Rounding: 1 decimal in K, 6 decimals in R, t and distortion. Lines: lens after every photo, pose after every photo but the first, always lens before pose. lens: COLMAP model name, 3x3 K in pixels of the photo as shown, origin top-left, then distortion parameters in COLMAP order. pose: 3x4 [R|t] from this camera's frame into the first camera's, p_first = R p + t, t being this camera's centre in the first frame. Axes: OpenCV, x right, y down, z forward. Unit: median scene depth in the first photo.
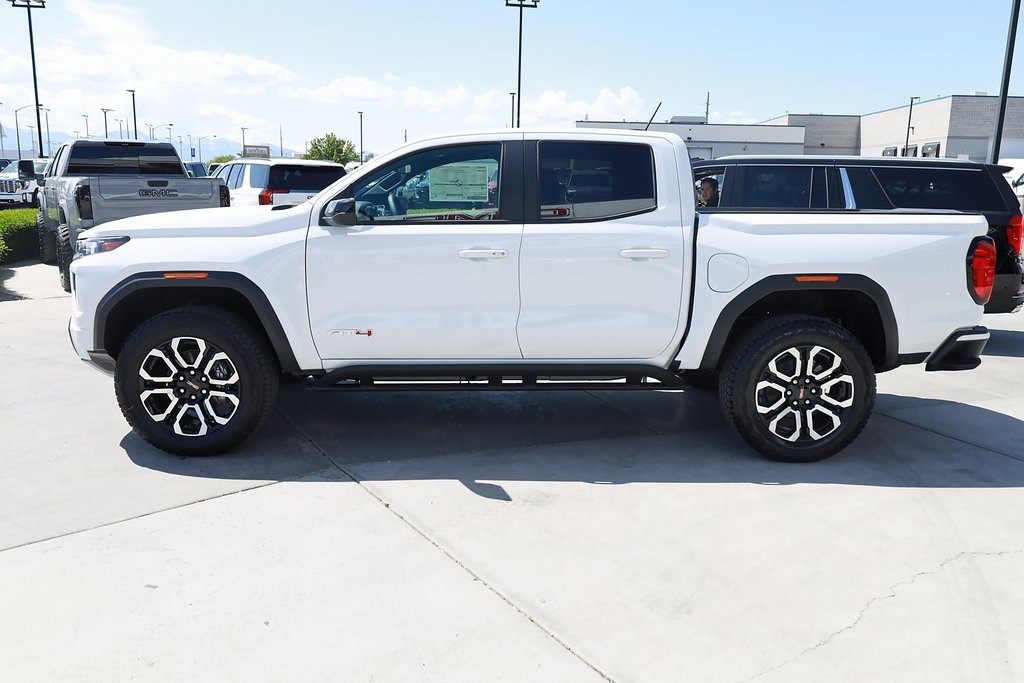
lens RADIAL K [[803.3, 0, 512.0], [0, 803.3, 341.5], [0, 0, 1]] dist [-0.002021, -0.001269]
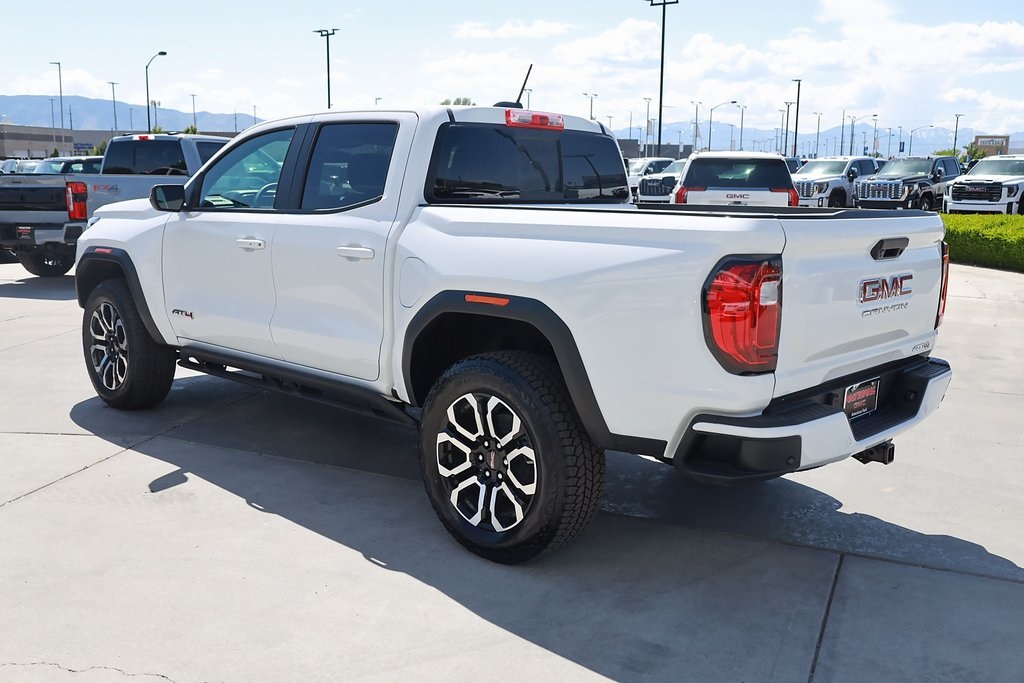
lens RADIAL K [[971.0, 0, 512.0], [0, 971.0, 341.5], [0, 0, 1]] dist [-0.008264, 0.003287]
pose [[0.692811, 0.114416, -0.711985, 0.979267], [-0.138727, 0.990037, 0.024109, -0.063820], [0.707650, 0.082068, 0.701781, 0.408282]]
